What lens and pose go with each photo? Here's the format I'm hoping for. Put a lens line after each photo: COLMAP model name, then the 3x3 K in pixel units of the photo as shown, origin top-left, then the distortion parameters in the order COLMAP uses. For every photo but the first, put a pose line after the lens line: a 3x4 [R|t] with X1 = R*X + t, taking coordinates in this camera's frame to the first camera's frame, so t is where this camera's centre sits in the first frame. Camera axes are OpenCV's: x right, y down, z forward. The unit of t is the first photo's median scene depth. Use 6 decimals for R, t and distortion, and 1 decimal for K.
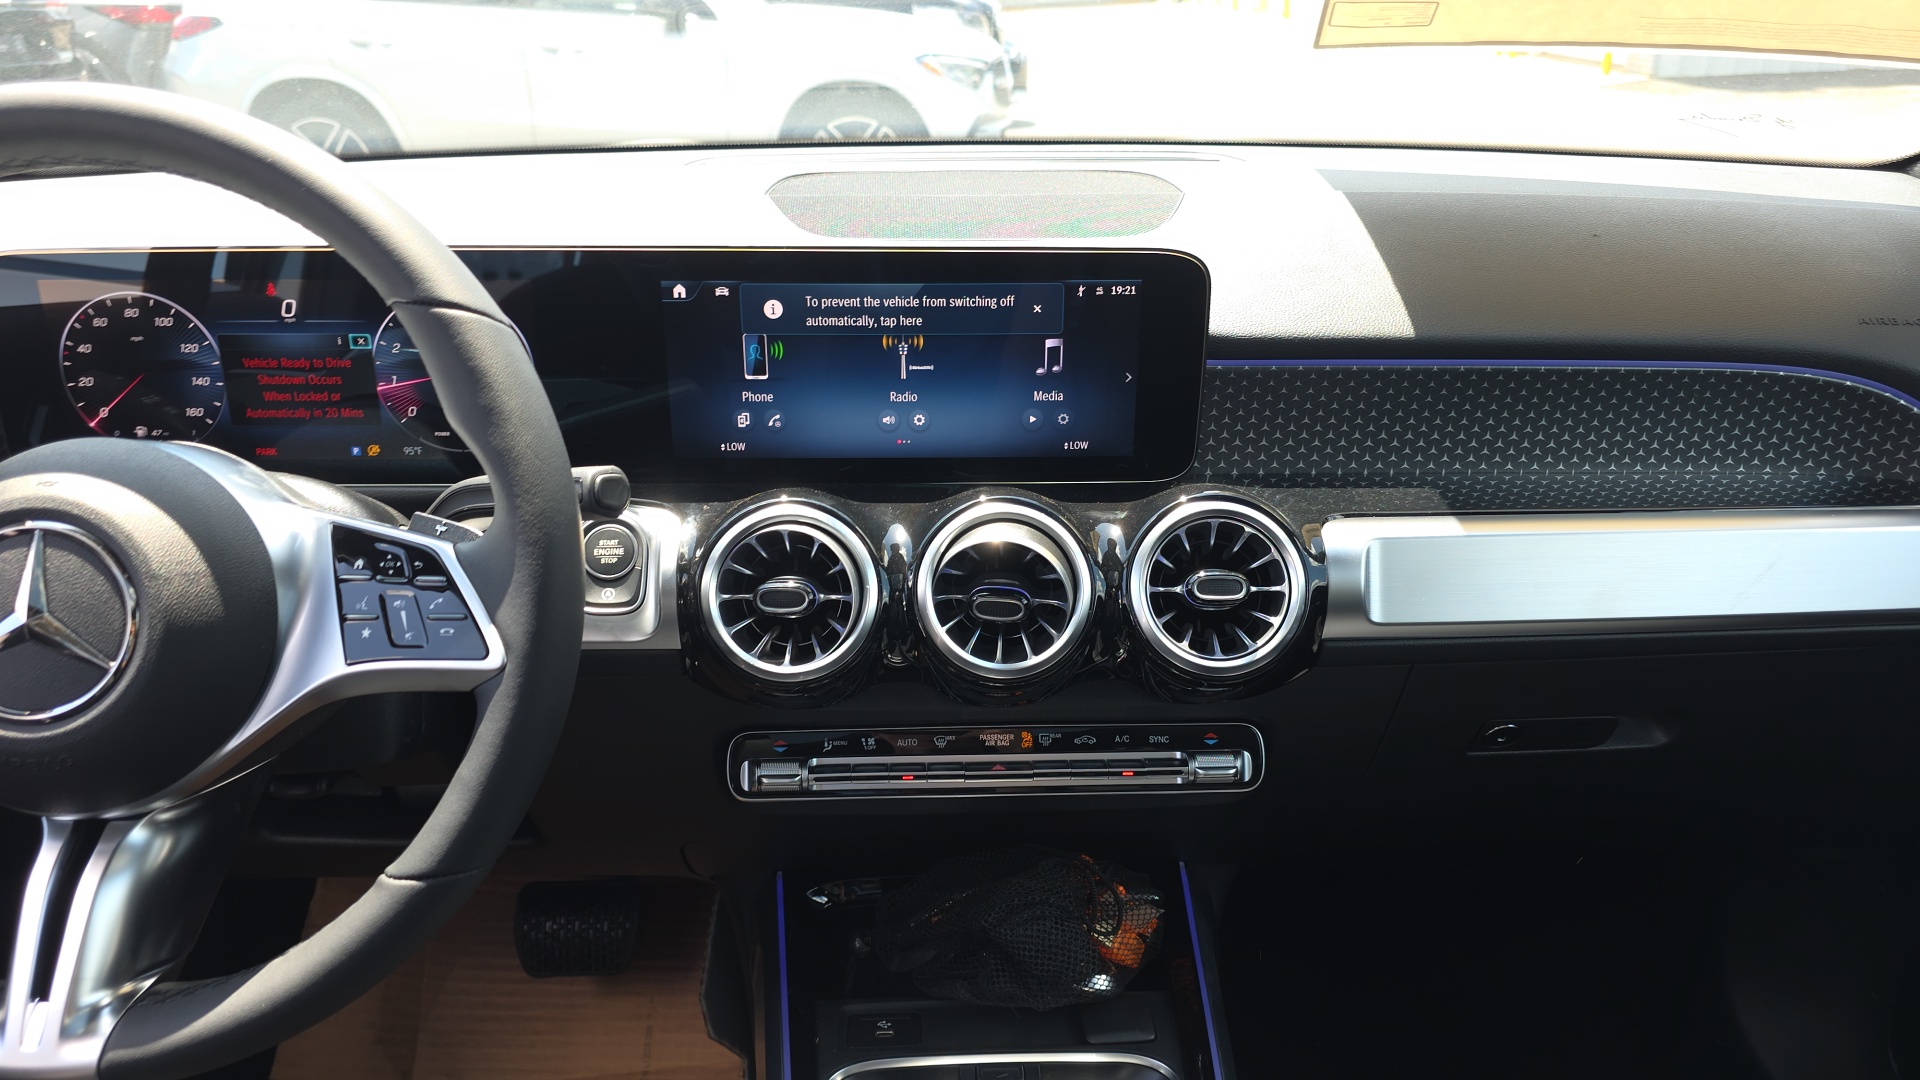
lens RADIAL K [[1277.9, 0, 940.9], [0, 1277.9, 569.5], [0, 0, 1]] dist [0.062643, -0.095307]
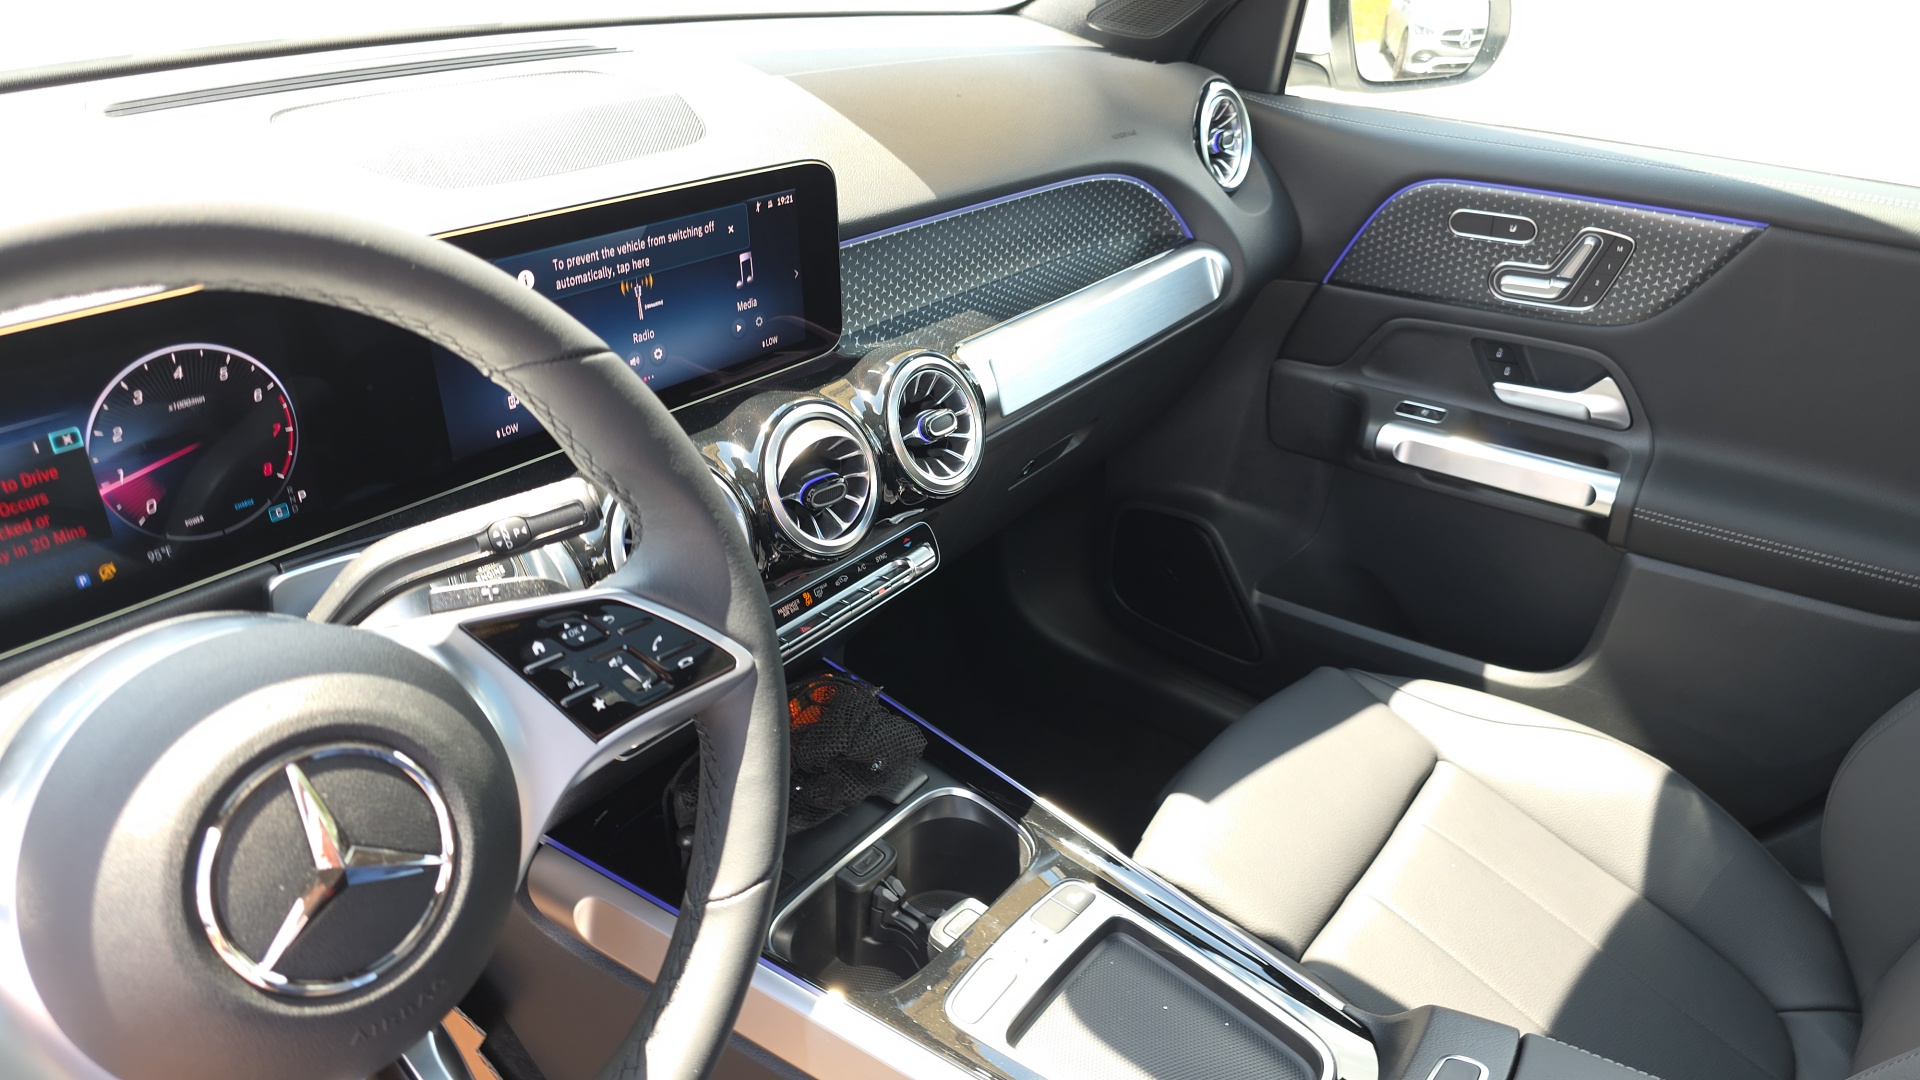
lens RADIAL K [[1301.3, 0, 941.2], [0, 1301.3, 527.4], [0, 0, 1]] dist [0.065429, -0.114511]
pose [[0.637366, -0.342551, 0.690234, -0.673814], [0.251791, 0.939169, 0.233588, -0.179705], [-0.728262, 0.024914, 0.684846, 0.103600]]
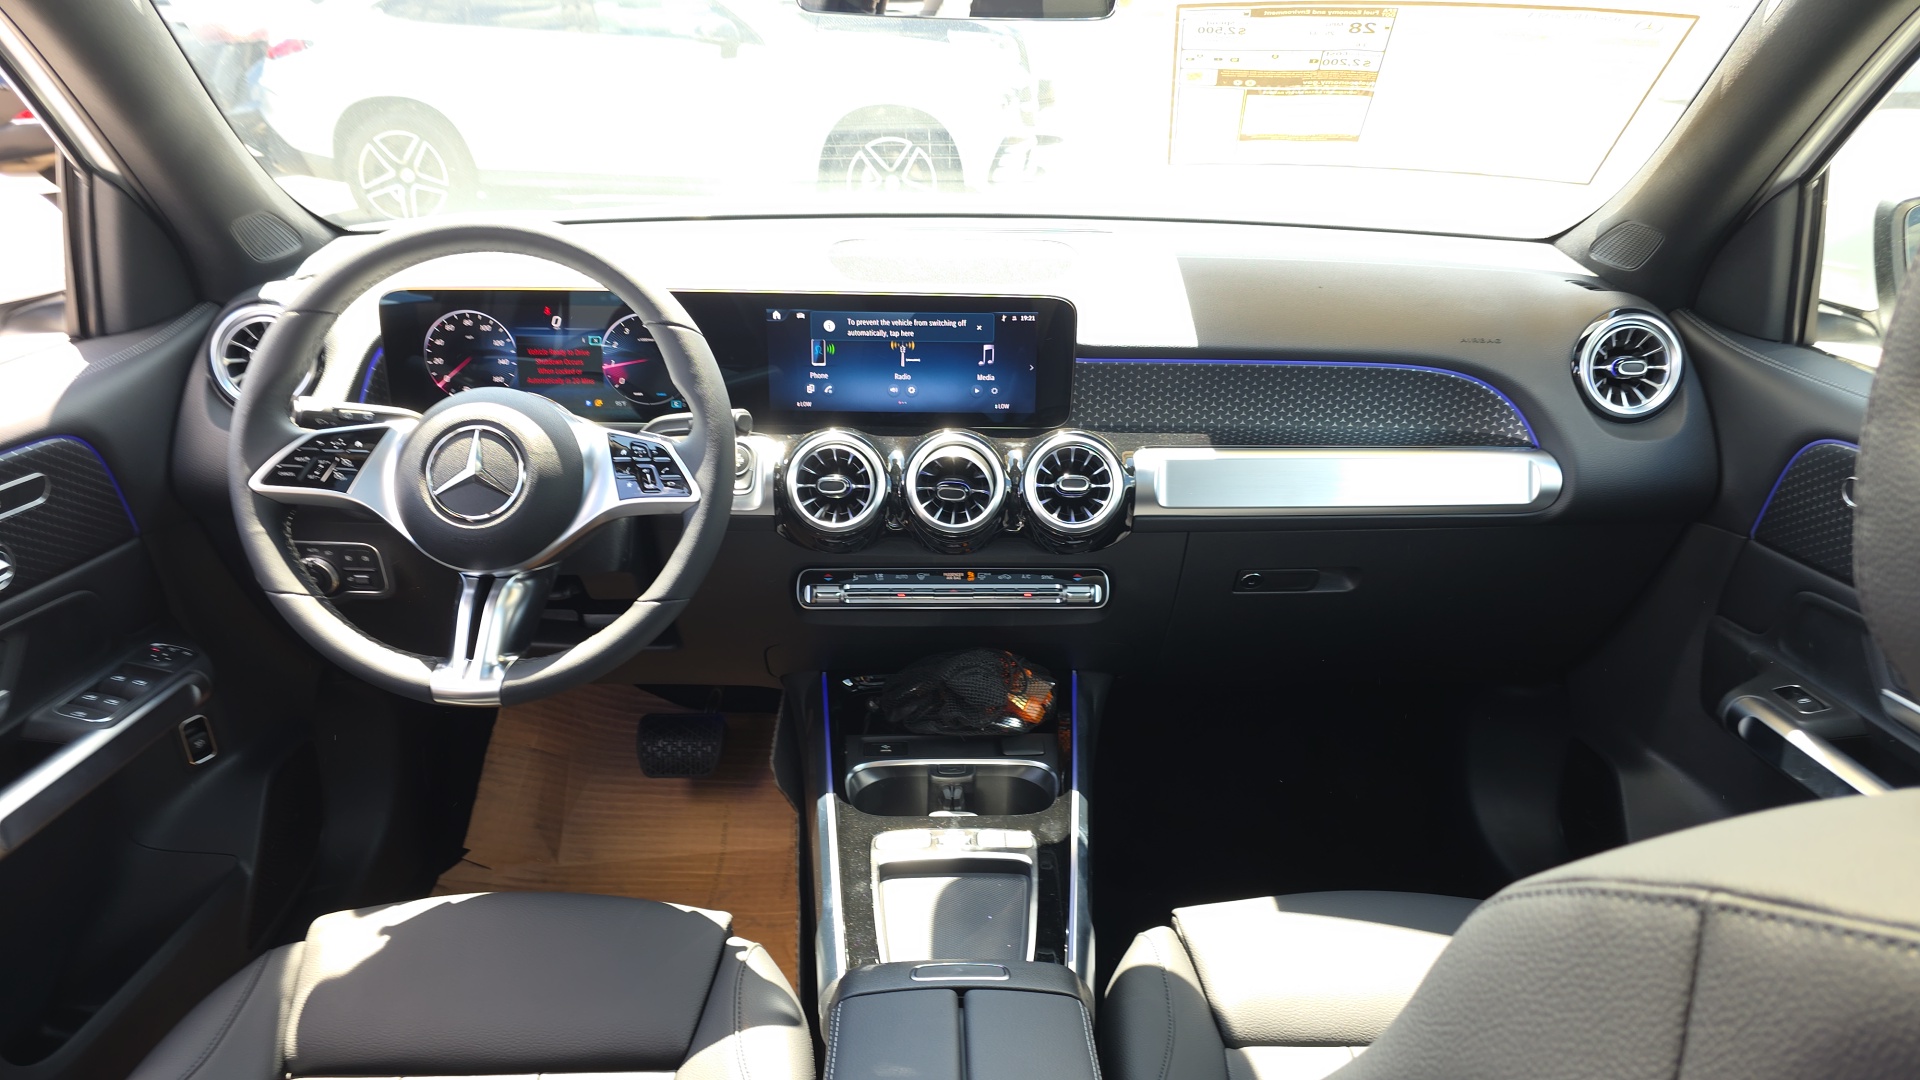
lens RADIAL K [[1289.7, 0, 951.8], [0, 1289.7, 529.3], [0, 0, 1]] dist [0.075099, -0.096298]
pose [[0.999732, 0.016489, -0.016230, 0.071213], [-0.017010, 0.999326, -0.032517, 0.131302], [0.015683, 0.032784, 0.999339, -0.764349]]
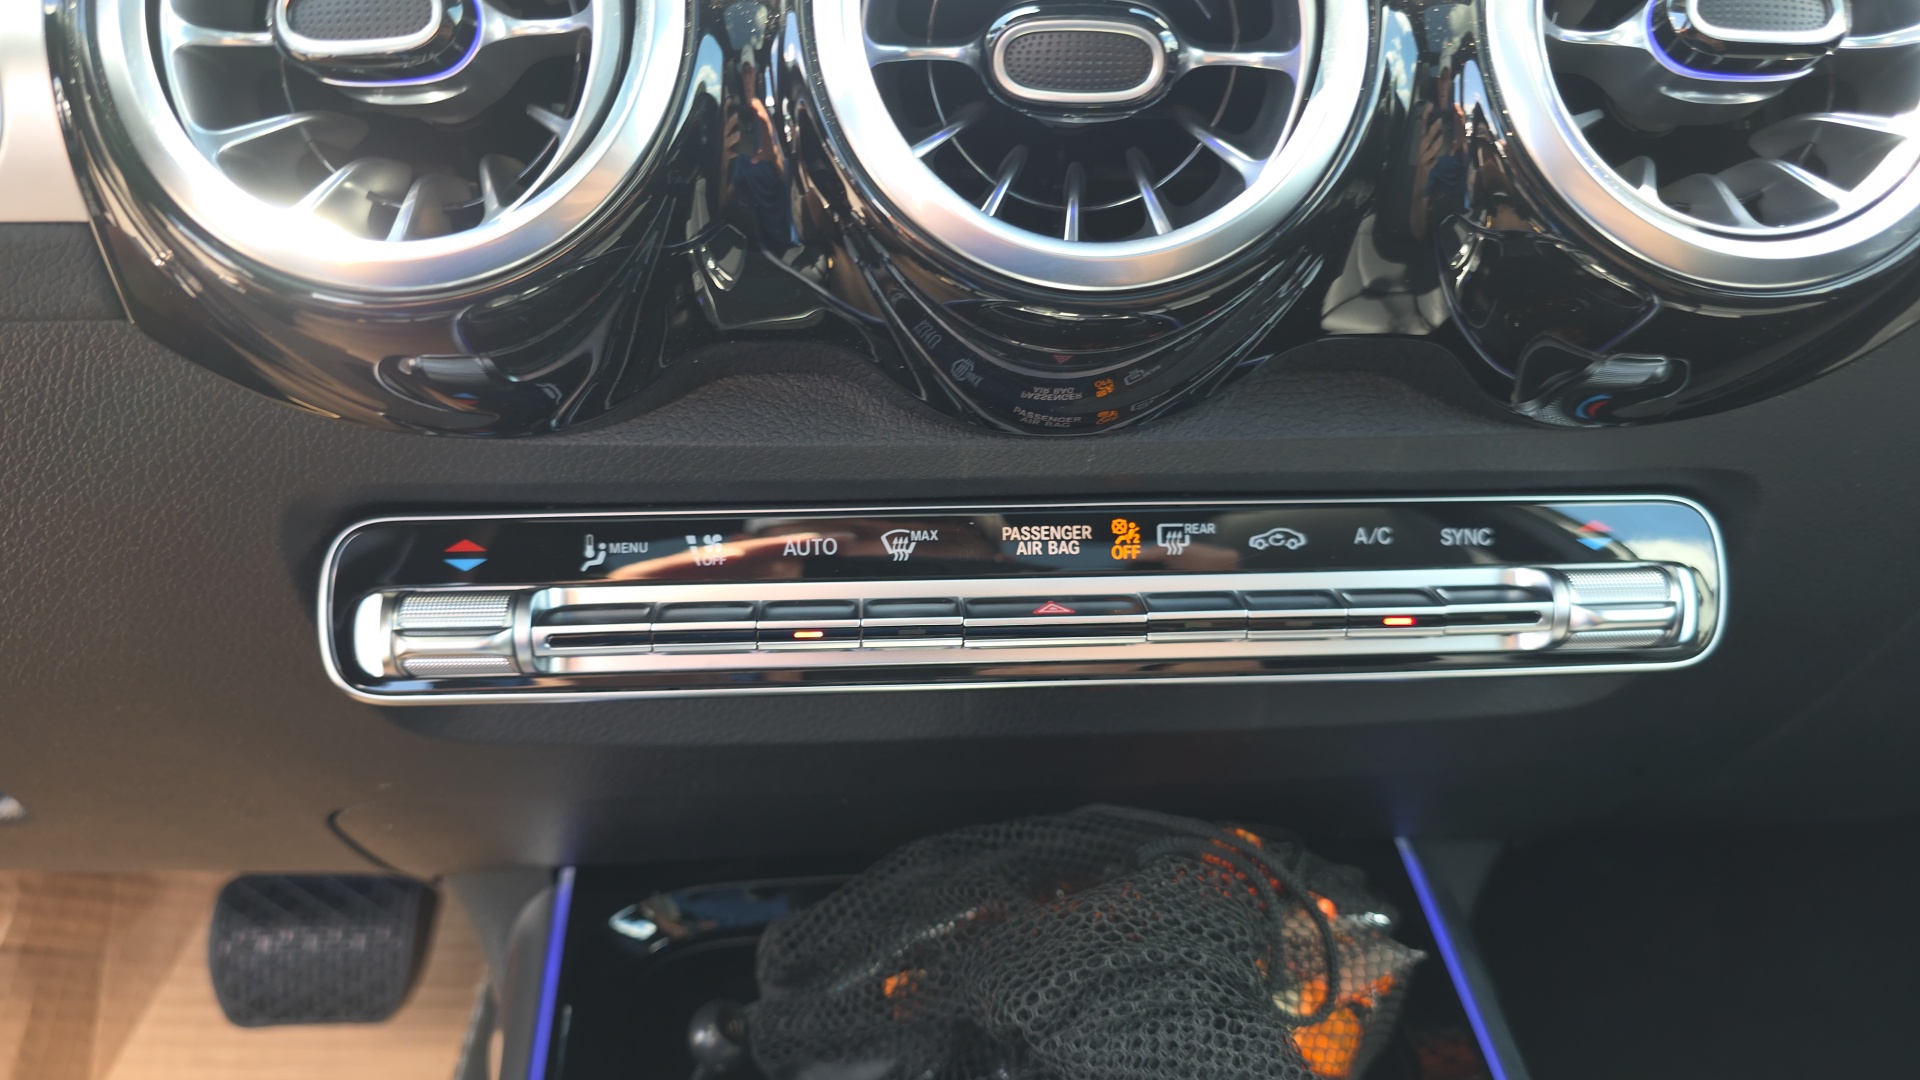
lens RADIAL K [[1367.0, 0, 964.7], [0, 1367.0, 640.9], [0, 0, 1]] dist [-0.004478, -0.002706]
pose [[0.999454, -0.007387, 0.032218, 0.006545], [0.004650, 0.996438, 0.084197, 0.133297], [-0.032726, -0.084002, 0.995928, 0.617903]]
